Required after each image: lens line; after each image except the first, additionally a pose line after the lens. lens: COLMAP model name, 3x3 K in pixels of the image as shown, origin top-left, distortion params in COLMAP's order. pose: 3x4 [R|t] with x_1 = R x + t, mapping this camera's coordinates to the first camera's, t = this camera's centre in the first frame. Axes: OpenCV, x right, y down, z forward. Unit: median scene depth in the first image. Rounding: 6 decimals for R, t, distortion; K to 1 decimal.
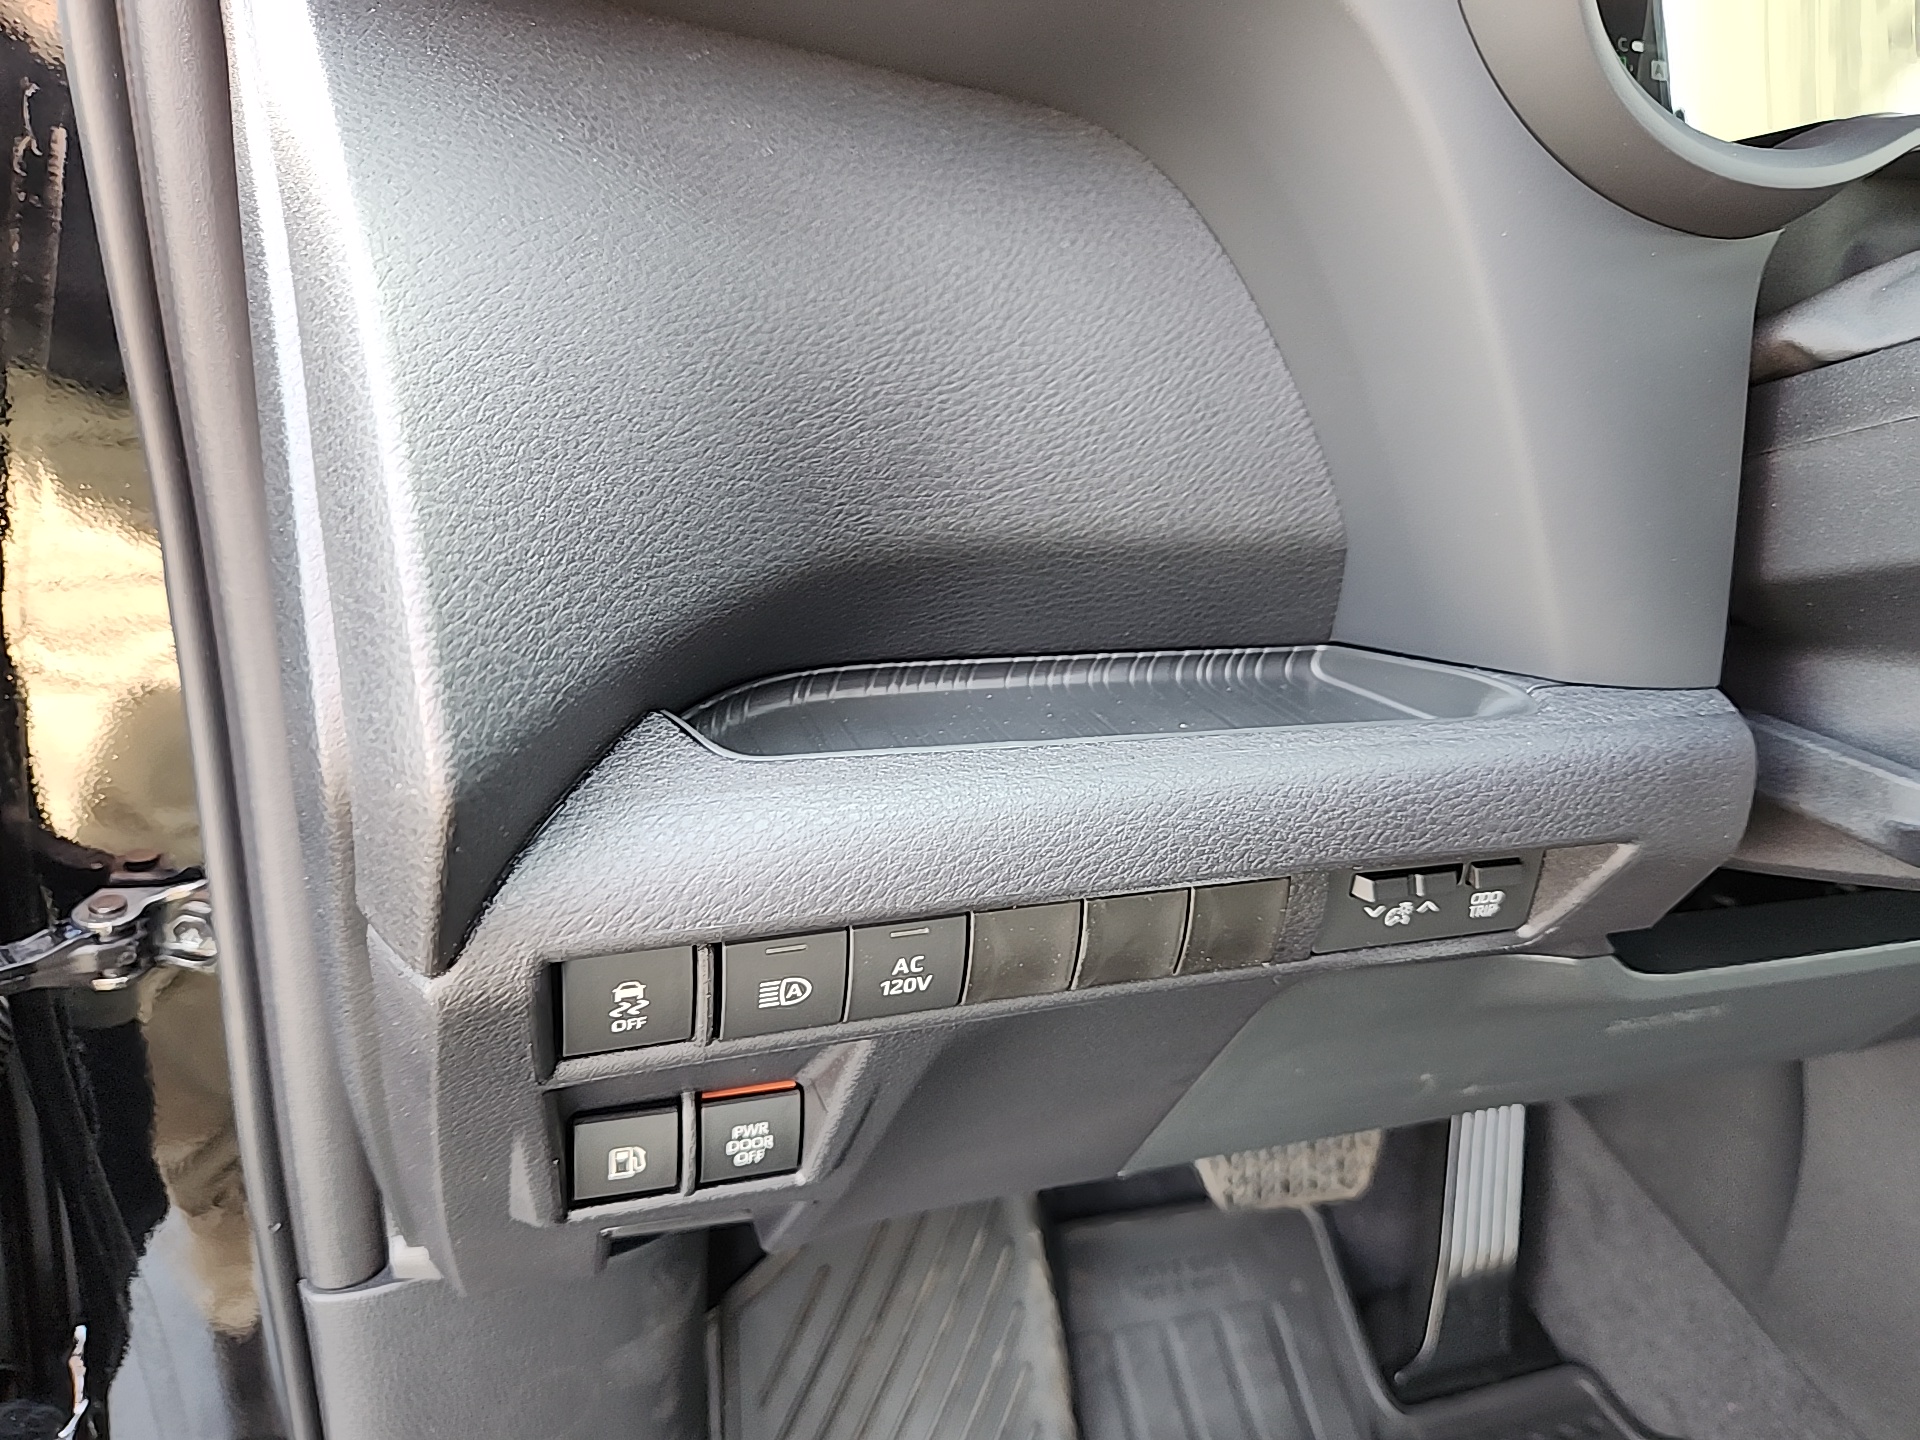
lens RADIAL K [[1357.8, 0, 992.8], [0, 1357.8, 723.0], [0, 0, 1]] dist [0.031162, -0.035665]
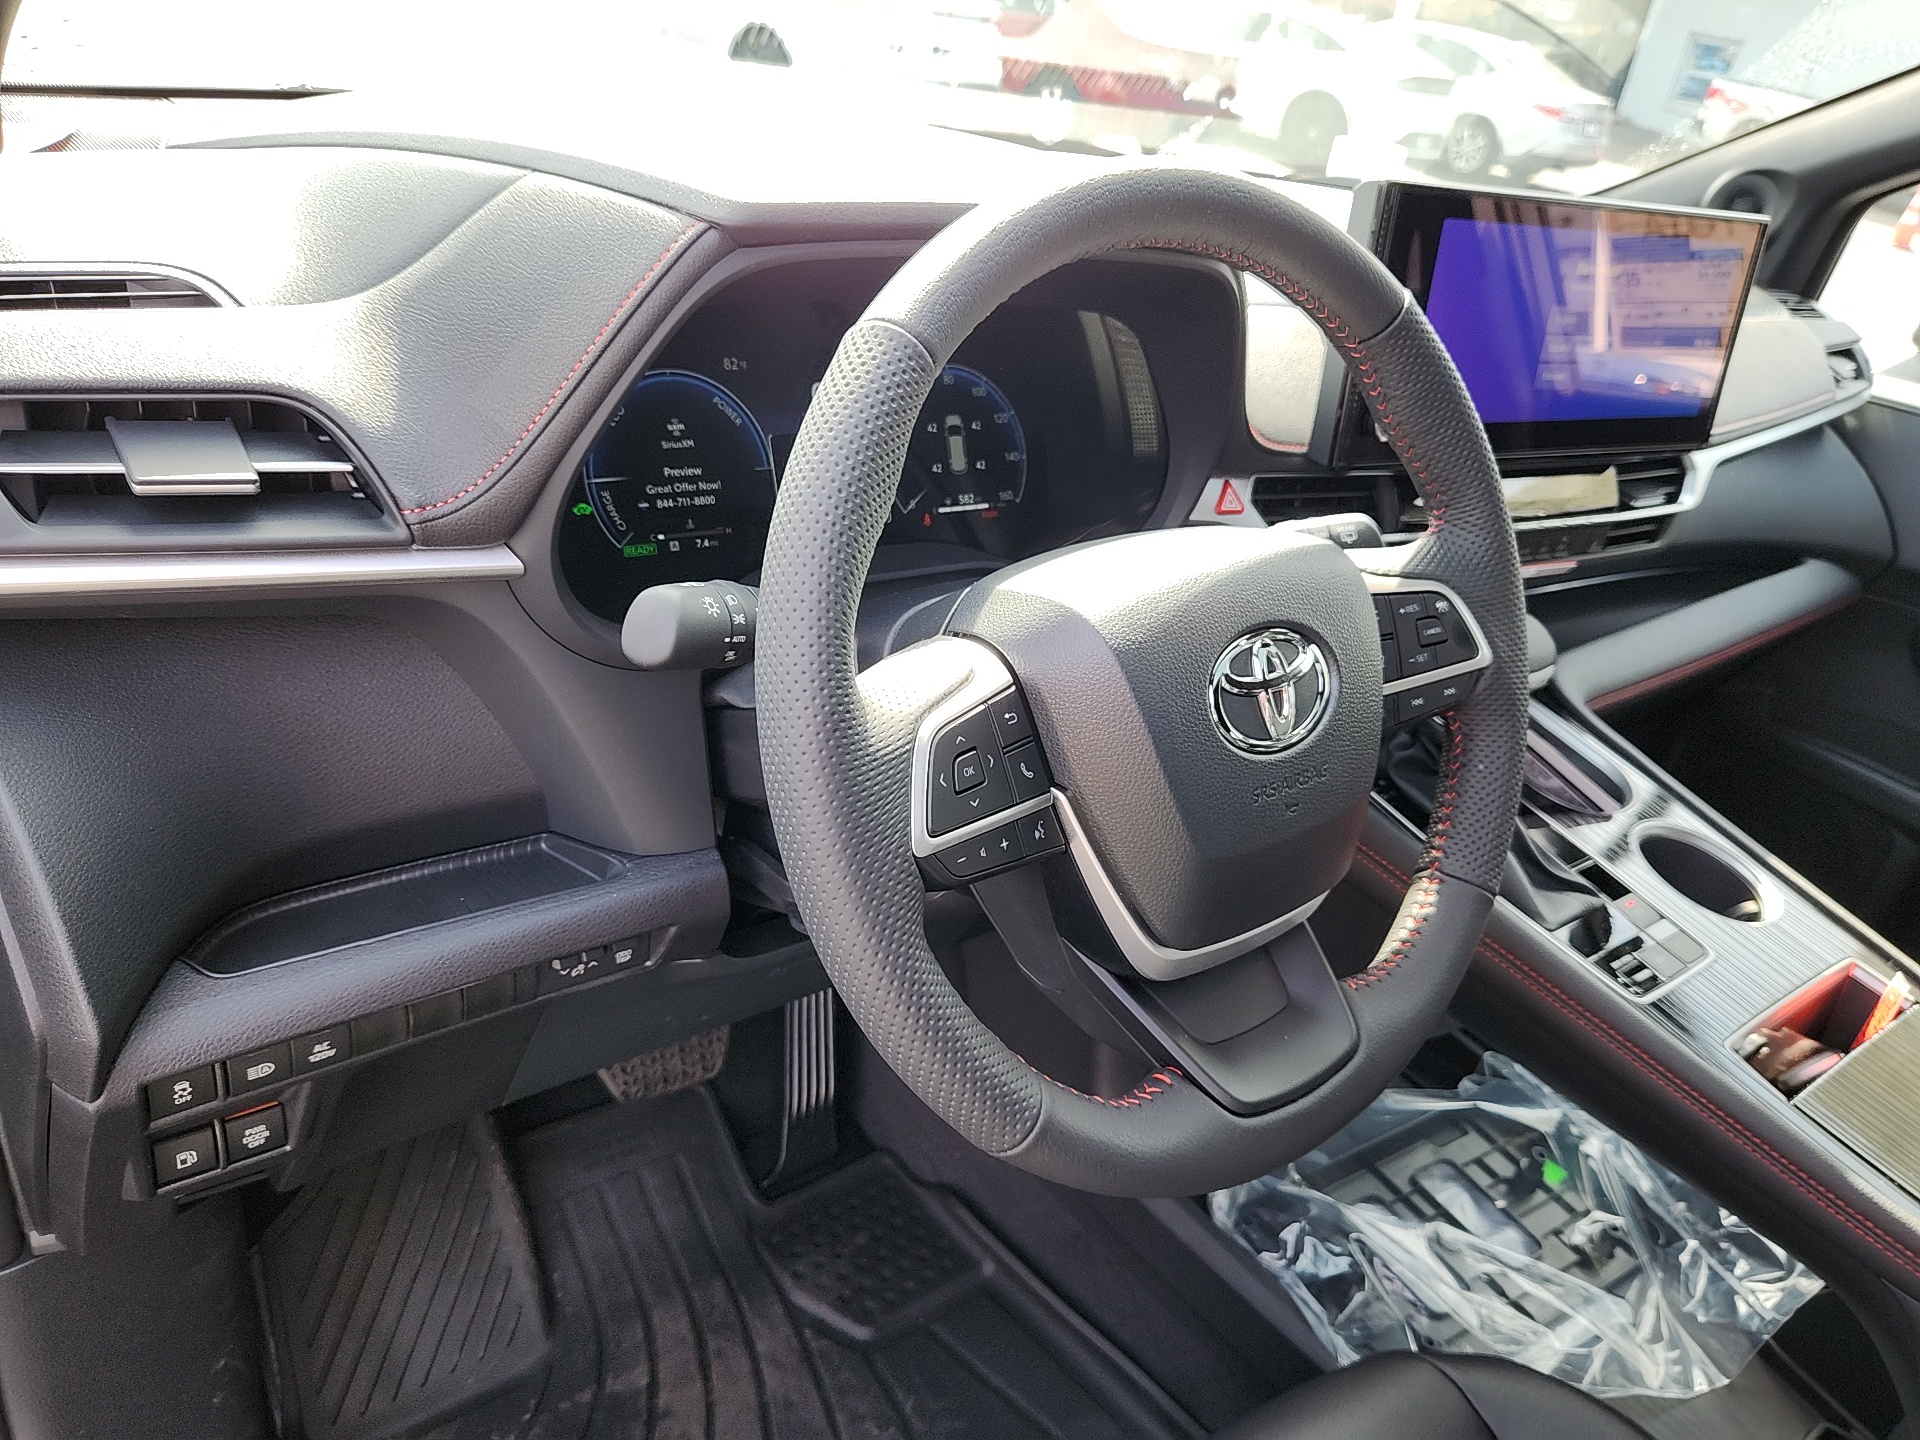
lens RADIAL K [[1357.8, 0, 992.8], [0, 1357.8, 723.0], [0, 0, 1]] dist [0.031162, -0.035665]
pose [[0.940206, -0.112987, 0.321320, 0.255415], [0.084853, 0.991333, 0.100298, -0.390722], [-0.329868, -0.067035, 0.941644, -1.168314]]
